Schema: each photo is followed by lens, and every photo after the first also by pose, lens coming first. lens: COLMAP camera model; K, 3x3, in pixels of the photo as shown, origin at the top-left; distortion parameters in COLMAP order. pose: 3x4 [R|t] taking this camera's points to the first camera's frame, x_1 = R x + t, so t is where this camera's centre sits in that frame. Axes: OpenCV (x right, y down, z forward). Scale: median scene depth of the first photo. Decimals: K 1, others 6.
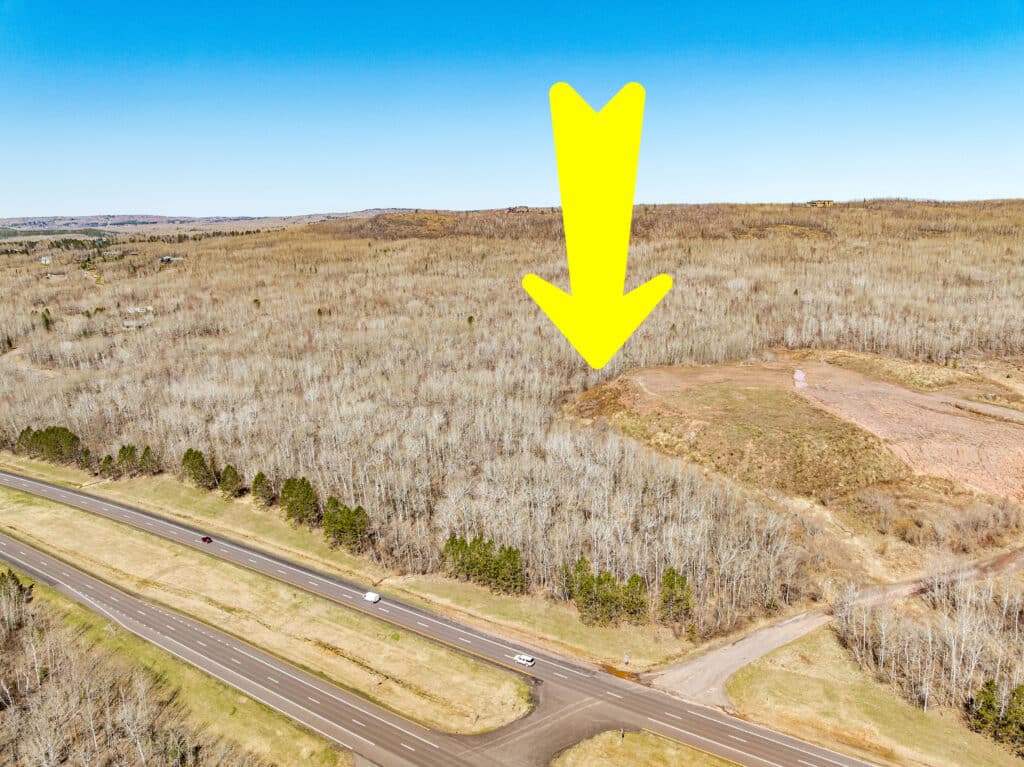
lens RADIAL K [[718.7, 0, 510.8], [0, 718.7, 384.9], [0, 0, 1]] dist [-0.054123, 0.021616]
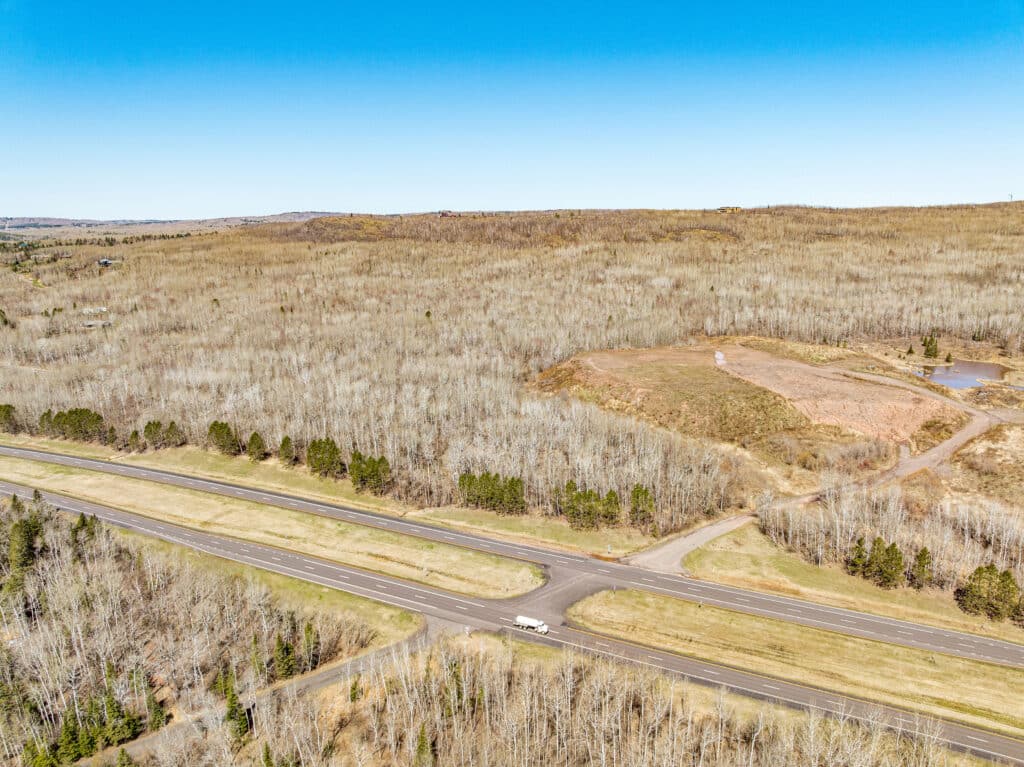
lens RADIAL K [[718.7, 0, 512.4], [0, 718.7, 380.3], [0, 0, 1]] dist [-0.054123, 0.021616]
pose [[0.993428, -0.019853, 0.112722, -0.096595], [0.021170, 0.999721, -0.010500, 0.043809], [-0.112482, 0.012817, 0.993571, -0.191624]]
